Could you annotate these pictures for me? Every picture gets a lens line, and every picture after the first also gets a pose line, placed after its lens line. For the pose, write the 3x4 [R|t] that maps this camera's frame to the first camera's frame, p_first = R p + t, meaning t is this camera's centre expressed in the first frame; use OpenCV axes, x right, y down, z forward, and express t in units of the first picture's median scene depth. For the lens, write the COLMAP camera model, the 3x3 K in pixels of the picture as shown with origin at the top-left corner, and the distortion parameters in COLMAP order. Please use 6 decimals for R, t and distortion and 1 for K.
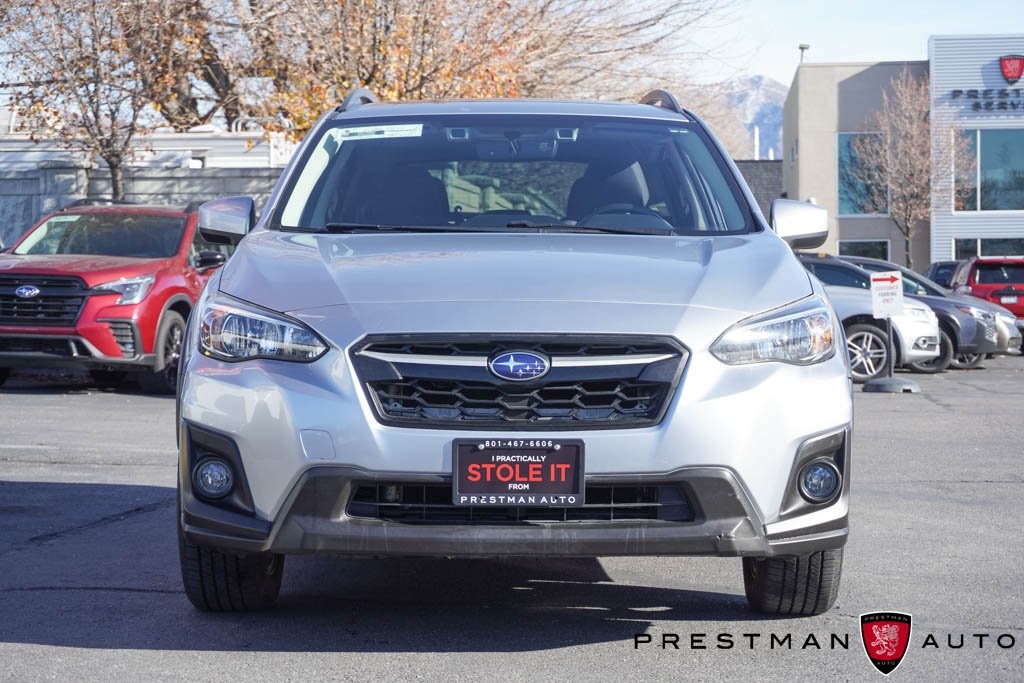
lens RADIAL K [[2135.6, 0, 512.0], [0, 2135.6, 341.5], [0, 0, 1]] dist [0.007757, 0.387657]
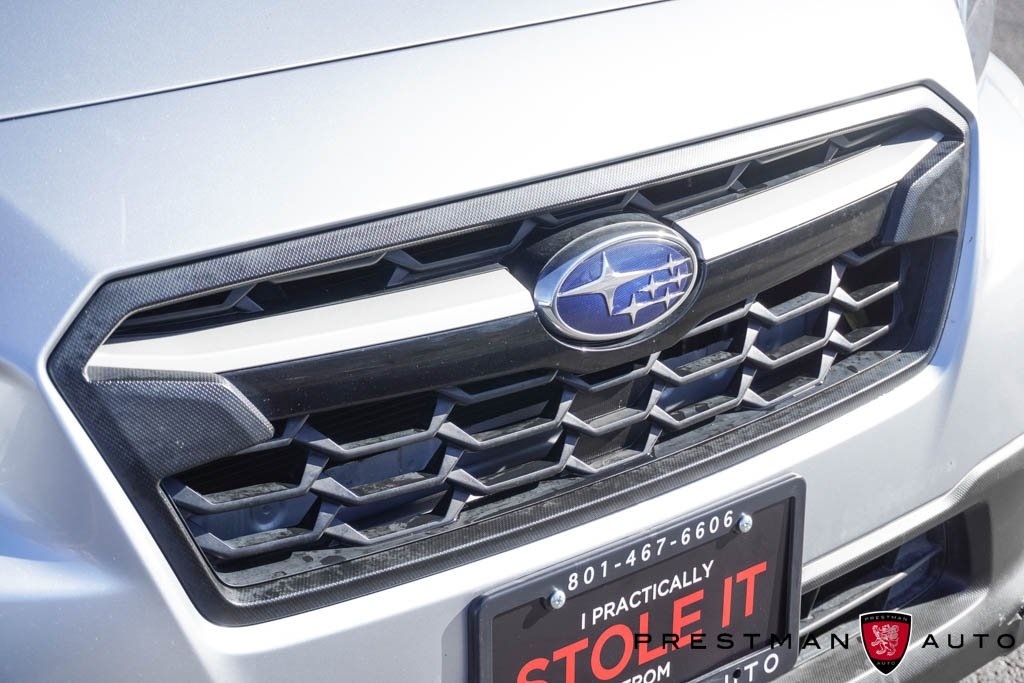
lens RADIAL K [[2135.6, 0, 512.0], [0, 2135.6, 341.5], [0, 0, 1]] dist [0.007757, 0.387657]
pose [[0.754463, -0.228342, 0.615342, -0.181203], [0.027158, 0.947589, 0.318334, -0.070588], [-0.655780, -0.223460, 0.721123, 0.806934]]
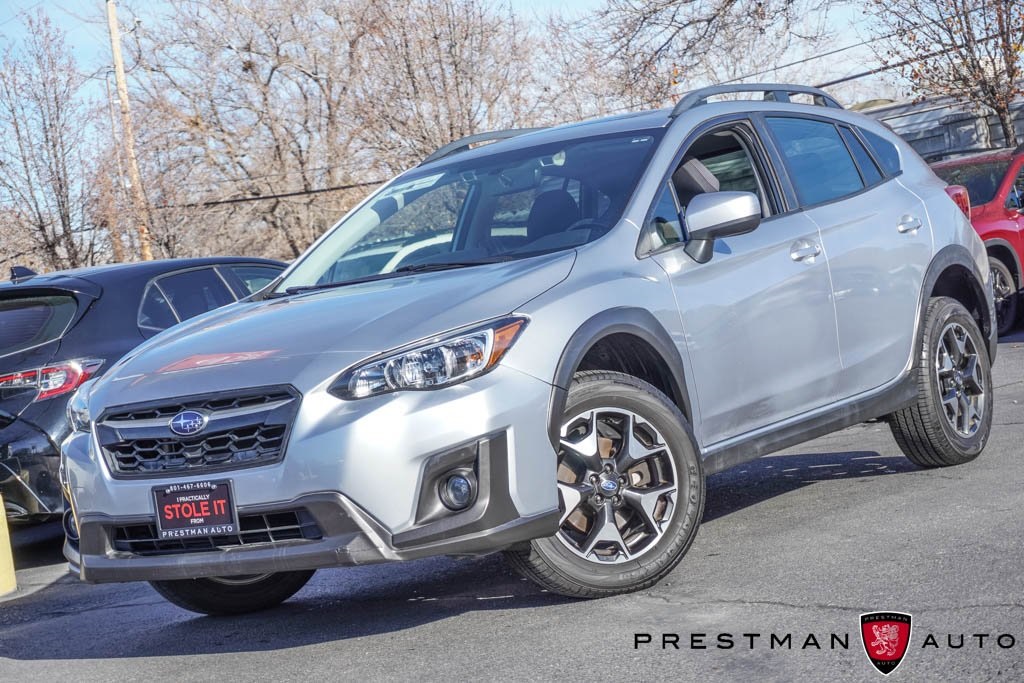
lens RADIAL K [[2135.6, 0, 512.0], [0, 2135.6, 341.5], [0, 0, 1]] dist [0.007757, 0.387657]
pose [[0.817898, -0.116307, -0.563485, 0.849677], [0.137650, 0.990470, -0.004642, -0.003291], [0.558655, -0.073767, 0.826113, 0.096789]]
